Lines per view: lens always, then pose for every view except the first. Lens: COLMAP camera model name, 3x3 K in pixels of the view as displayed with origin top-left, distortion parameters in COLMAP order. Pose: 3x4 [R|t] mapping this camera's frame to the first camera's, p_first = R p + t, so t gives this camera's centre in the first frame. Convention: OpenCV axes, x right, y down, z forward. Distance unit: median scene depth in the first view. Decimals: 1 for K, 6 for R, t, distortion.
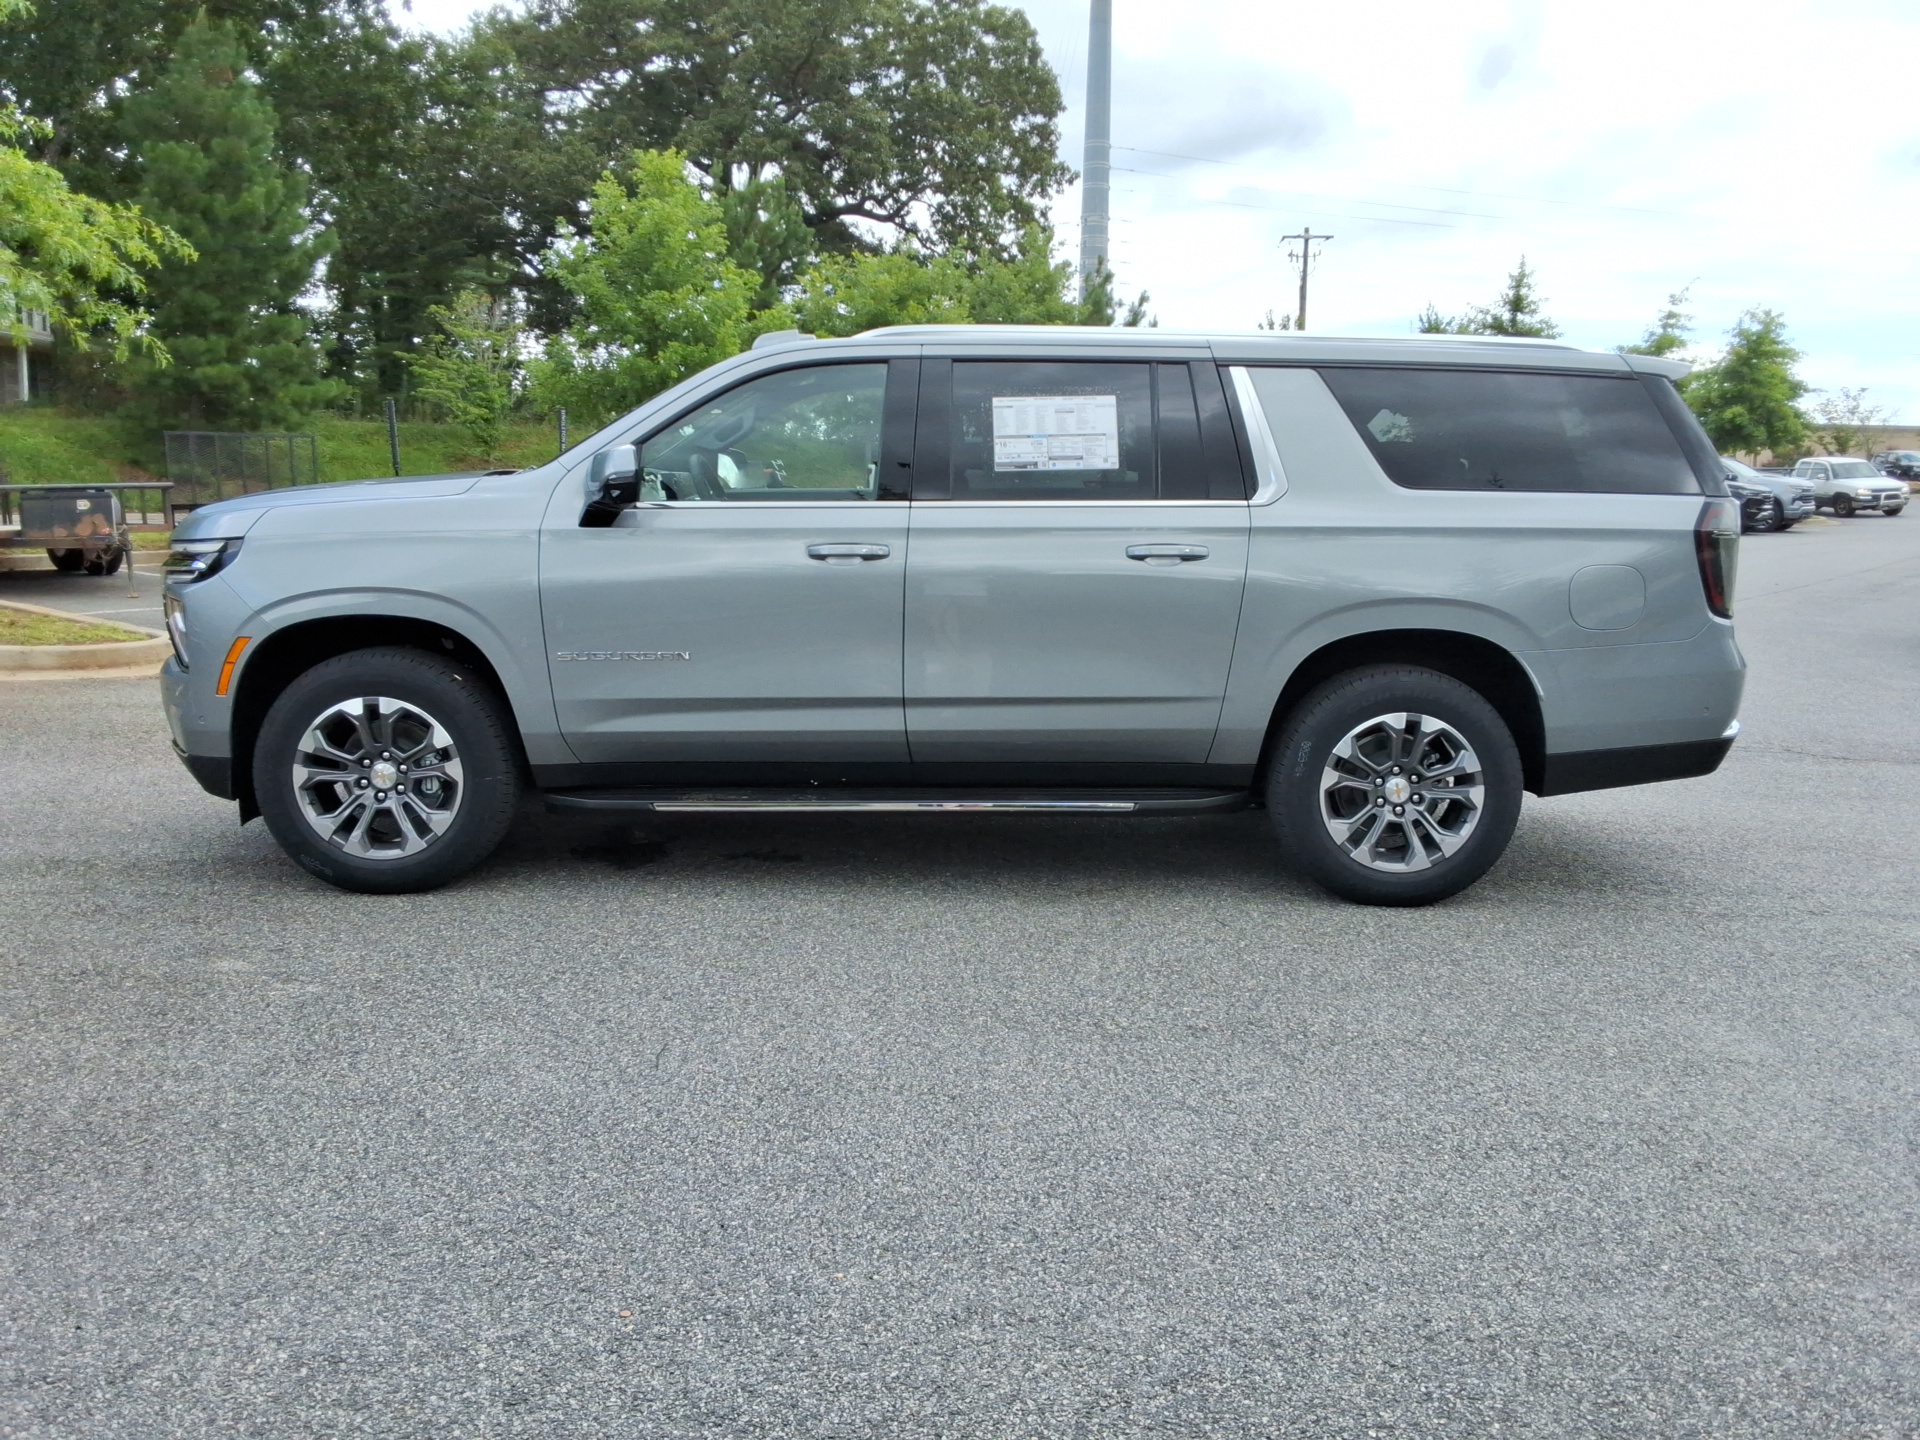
lens RADIAL K [[1543.2, 0, 976.7], [0, 1543.2, 686.7], [0, 0, 1]] dist [0.119978, -0.192335]
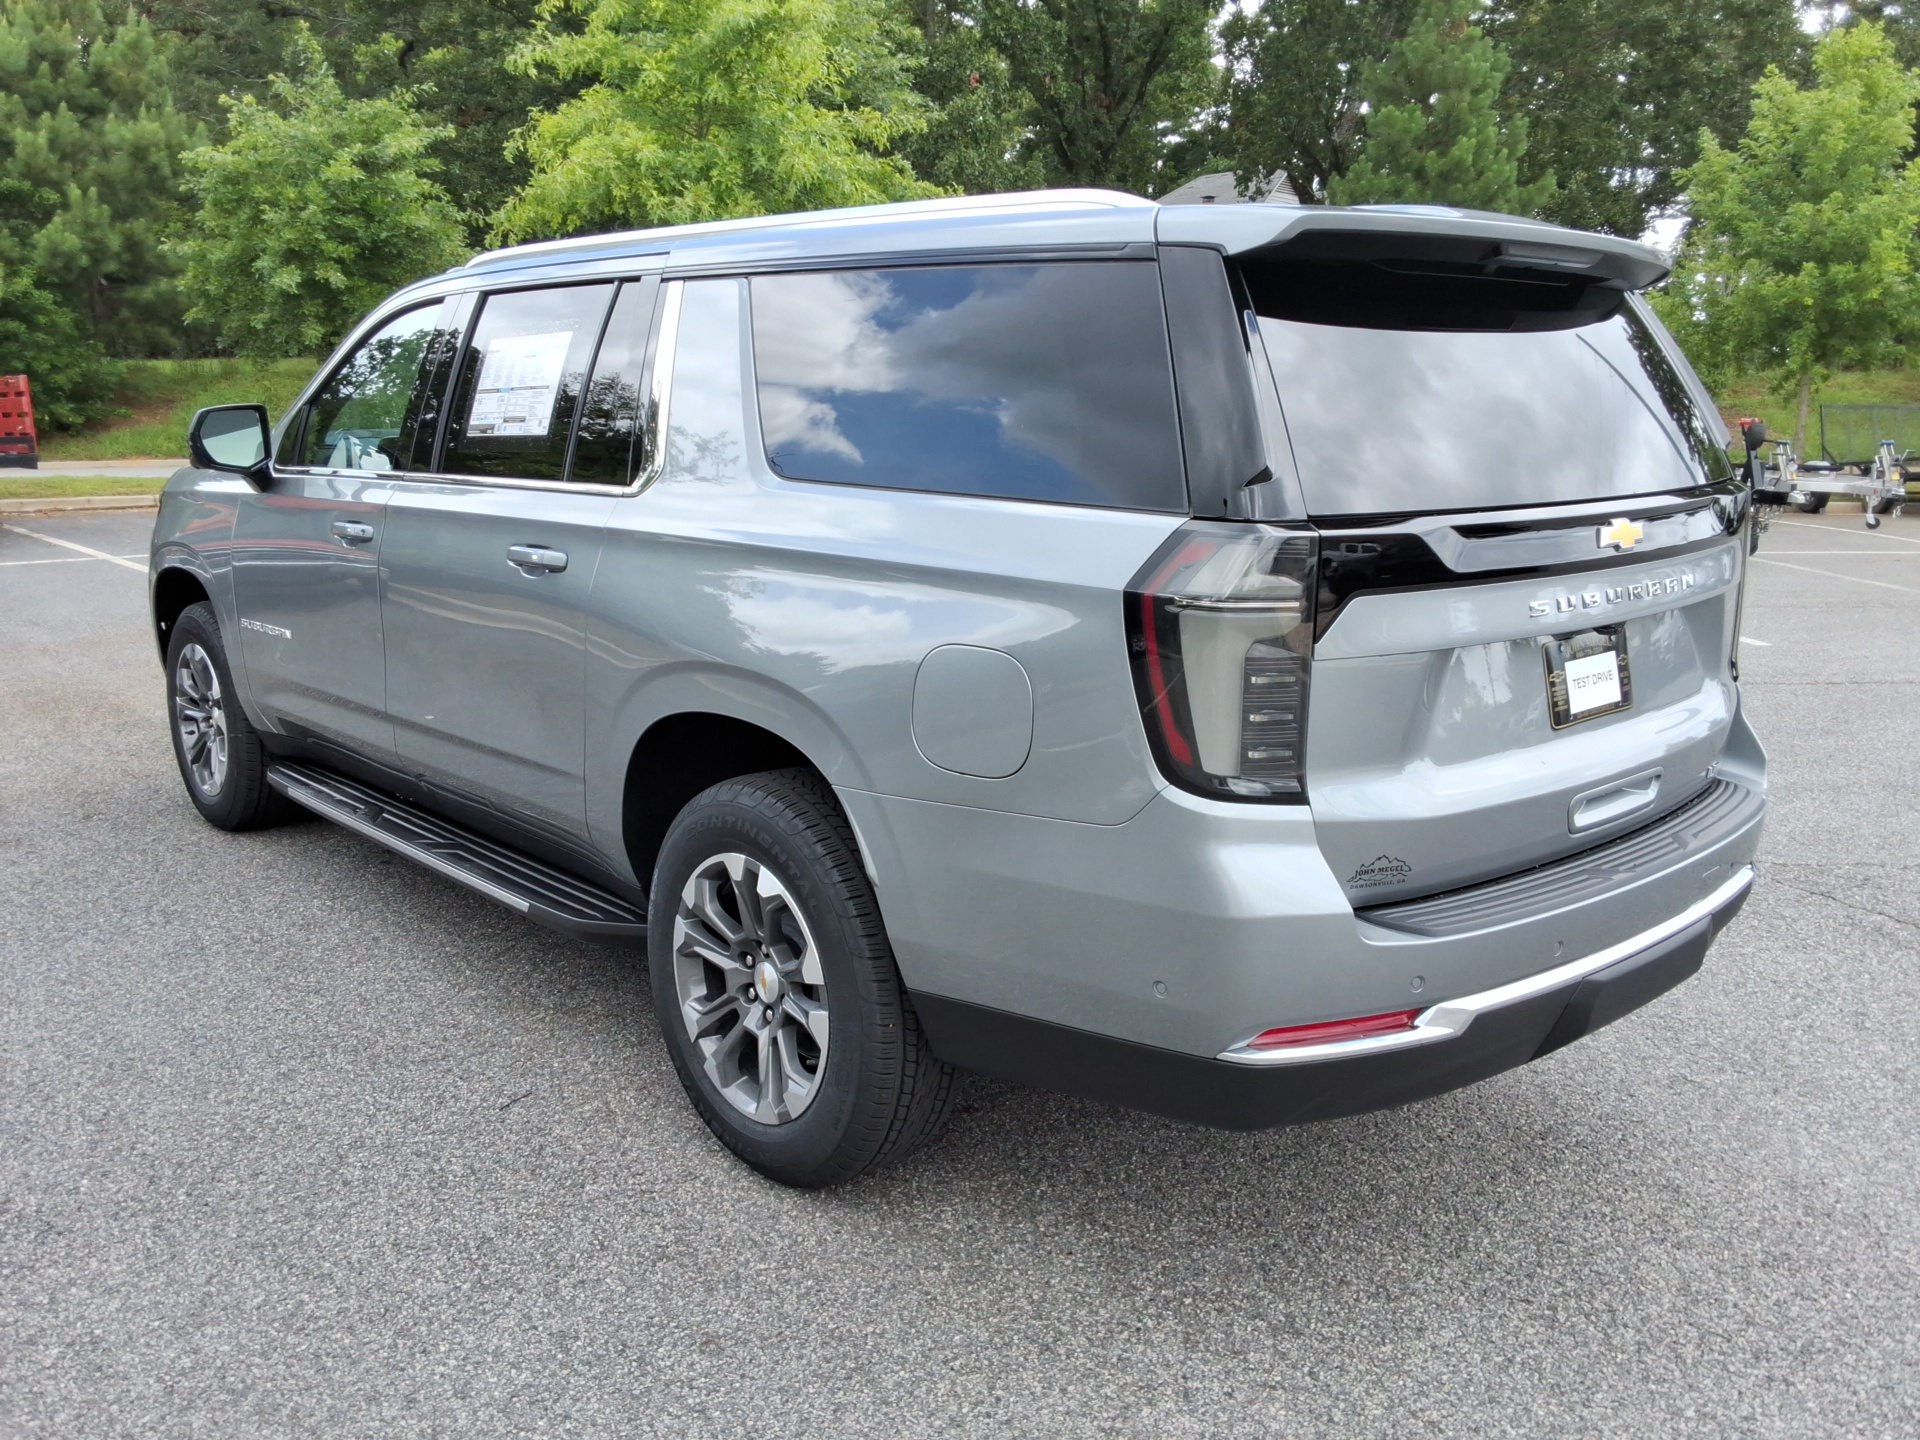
lens RADIAL K [[1543.2, 0, 976.7], [0, 1543.2, 686.7], [0, 0, 1]] dist [0.119978, -0.192335]
pose [[0.658012, 0.128443, -0.741972, 0.753540], [-0.105058, 0.991367, 0.078446, -0.101435], [0.745642, 0.026332, 0.665826, 0.661151]]
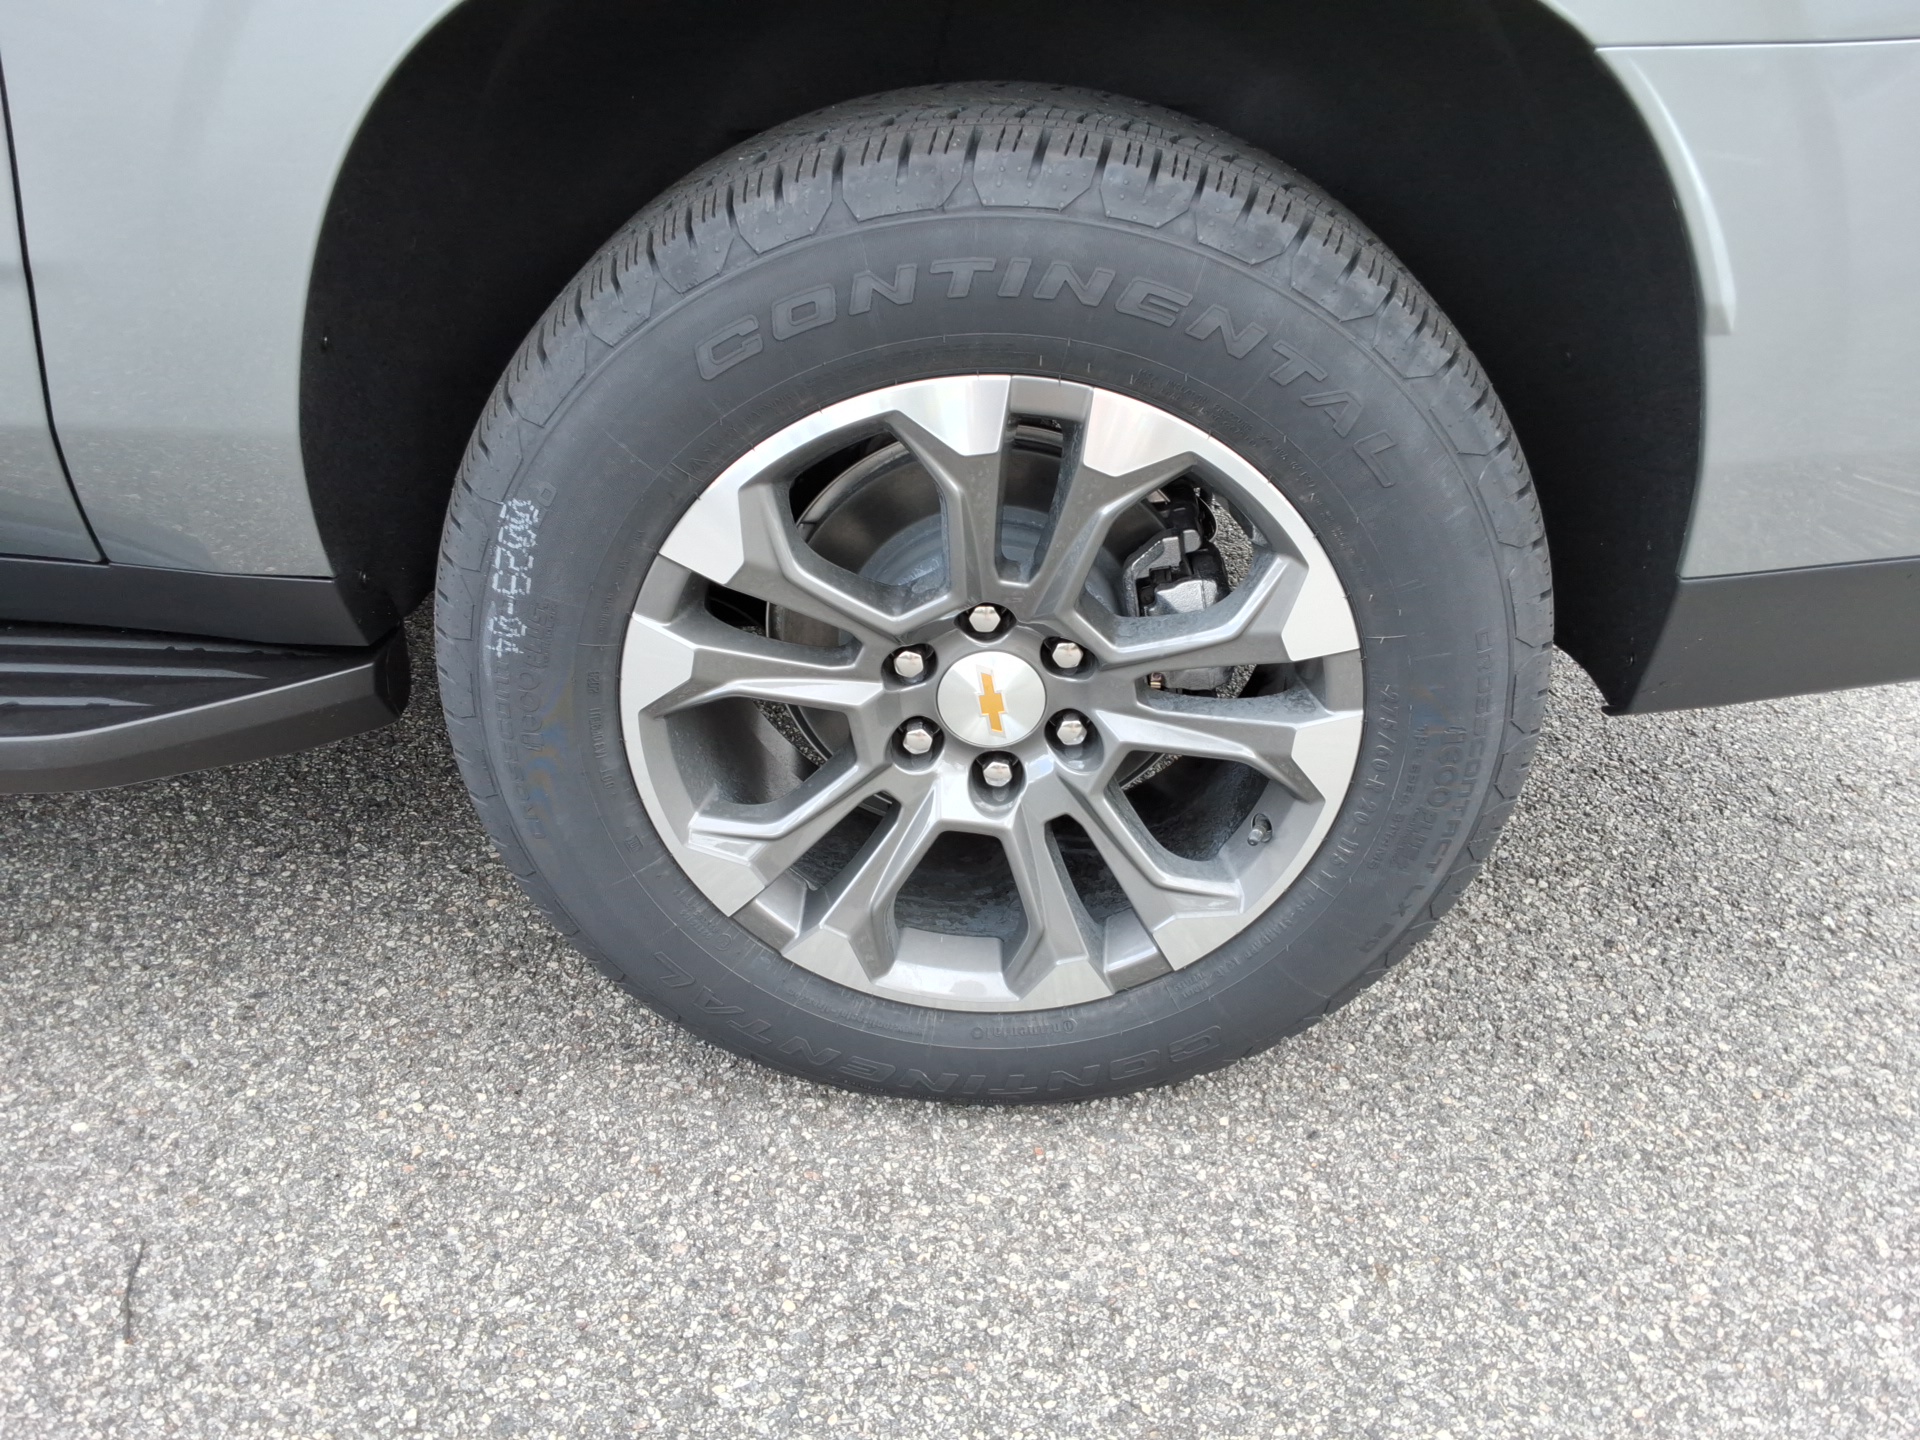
lens RADIAL K [[1543.2, 0, 976.7], [0, 1543.2, 686.7], [0, 0, 1]] dist [0.119978, -0.192335]
pose [[0.998919, 0.033891, -0.031831, 0.275994], [-0.019473, 0.926621, 0.375493, -0.020311], [0.042221, -0.374467, 0.926279, 0.791529]]
